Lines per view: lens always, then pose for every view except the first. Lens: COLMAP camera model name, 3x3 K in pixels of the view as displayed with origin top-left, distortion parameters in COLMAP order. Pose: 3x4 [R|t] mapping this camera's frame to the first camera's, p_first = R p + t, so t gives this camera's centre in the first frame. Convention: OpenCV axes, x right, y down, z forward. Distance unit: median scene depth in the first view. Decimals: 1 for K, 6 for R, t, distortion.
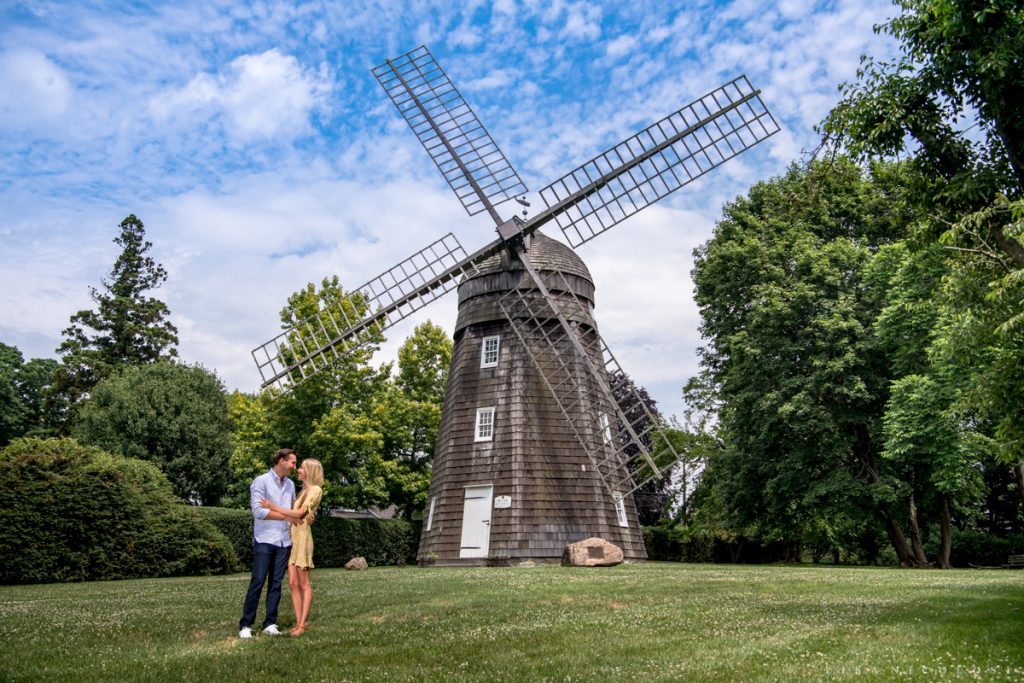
lens RADIAL K [[963.2, 0, 508.9], [0, 963.2, 316.1], [0, 0, 1]] dist [-0.007968, -0.003810]
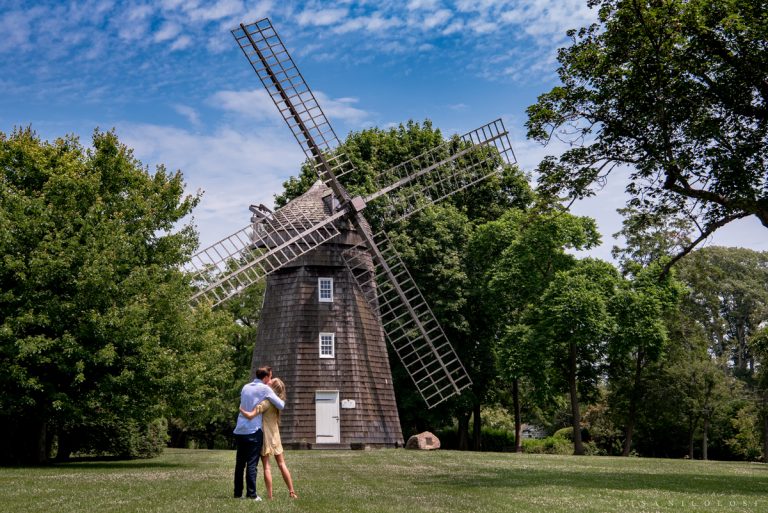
lens RADIAL K [[1551.7, 0, 376.6], [0, 1551.7, 240.0], [0, 0, 1]] dist [0.298420, 0.583766]
pose [[0.745513, 0.105171, 0.658141, -1.451668], [-0.177649, 0.983104, 0.044133, -0.143910], [-0.642379, -0.149819, 0.751600, -0.670905]]
